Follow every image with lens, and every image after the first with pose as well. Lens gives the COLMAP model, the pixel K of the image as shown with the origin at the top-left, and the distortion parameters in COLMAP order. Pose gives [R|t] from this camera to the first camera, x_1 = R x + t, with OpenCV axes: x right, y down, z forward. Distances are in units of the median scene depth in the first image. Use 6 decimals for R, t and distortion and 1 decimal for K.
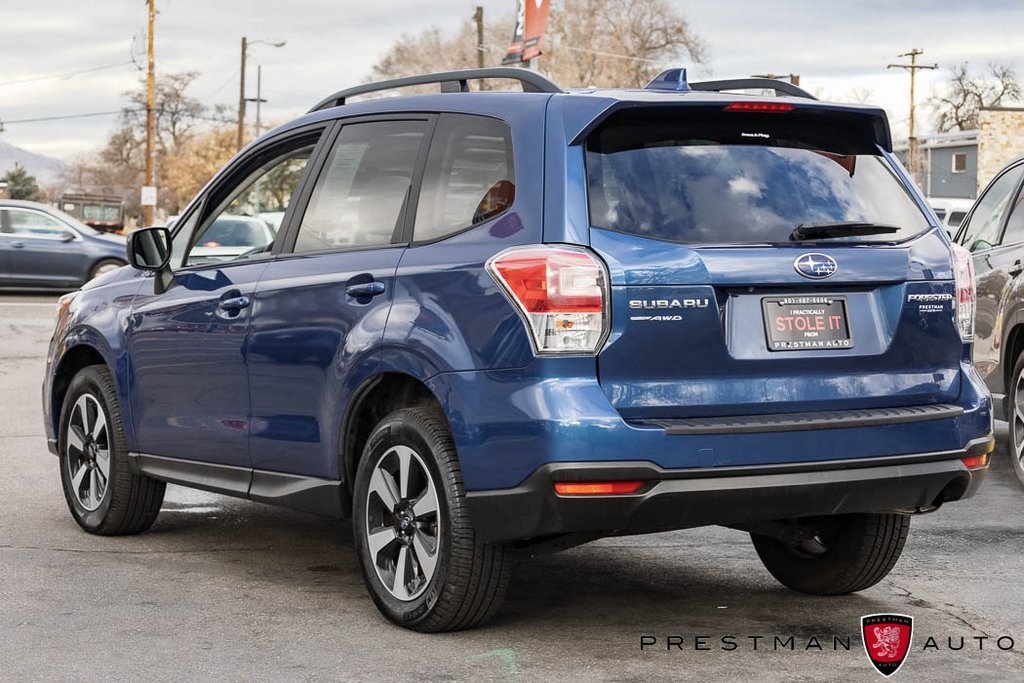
lens RADIAL K [[2203.9, 0, 512.8], [0, 2203.9, 341.6], [0, 0, 1]] dist [-0.106303, 0.000000]
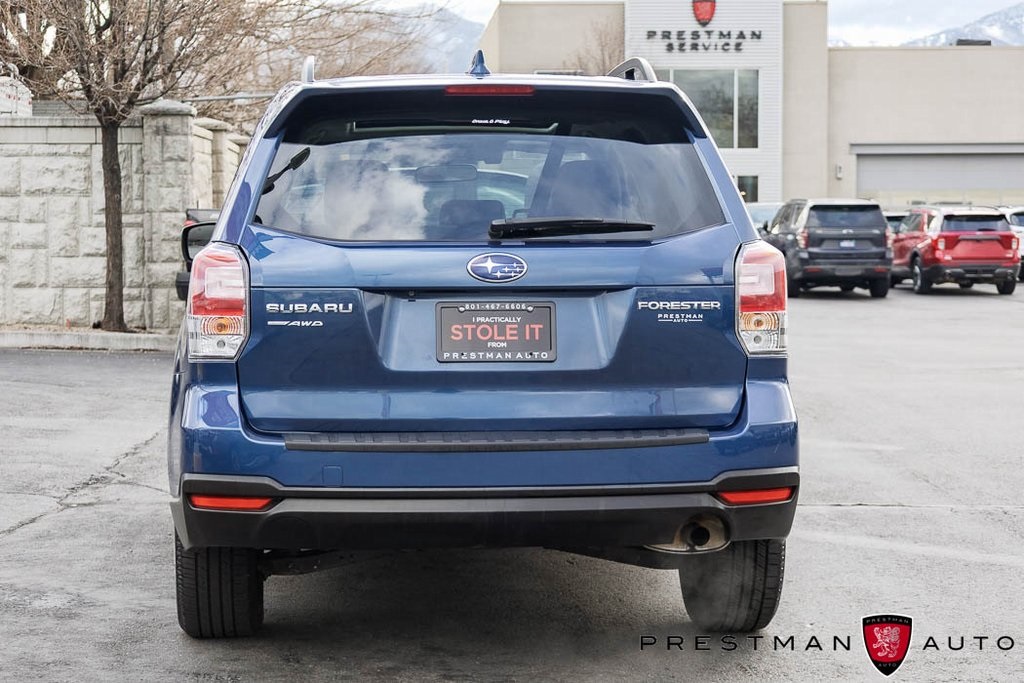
lens RADIAL K [[1975.1, 0, 506.9], [0, 1975.1, 346.7], [0, 0, 1]] dist [-0.053554, 0.000000]
pose [[0.885571, 0.032760, -0.463348, 0.512376], [-0.021357, 0.999327, 0.029836, -0.026564], [0.464013, -0.016526, 0.885674, 0.292136]]
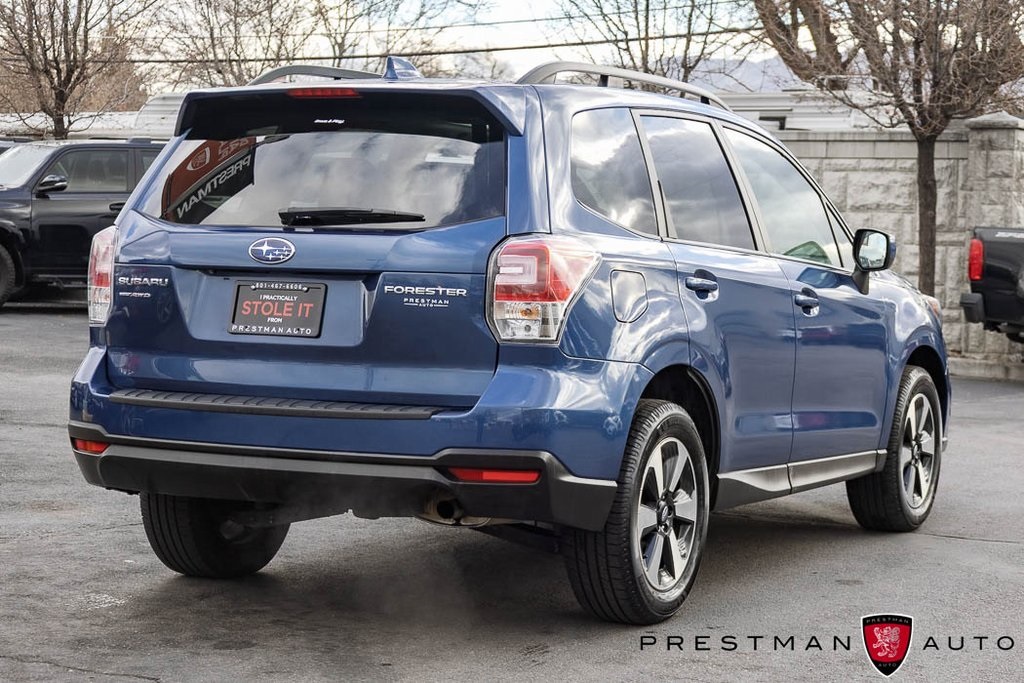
lens RADIAL K [[2102.4, 0, 514.0], [0, 2102.4, 336.2], [0, 0, 1]] dist [0.055688, 0.000000]
pose [[0.537646, 0.057292, -0.841222, 0.999703], [-0.059265, 0.997789, 0.030077, -0.031117], [0.841085, 0.033684, 0.539853, 0.578095]]
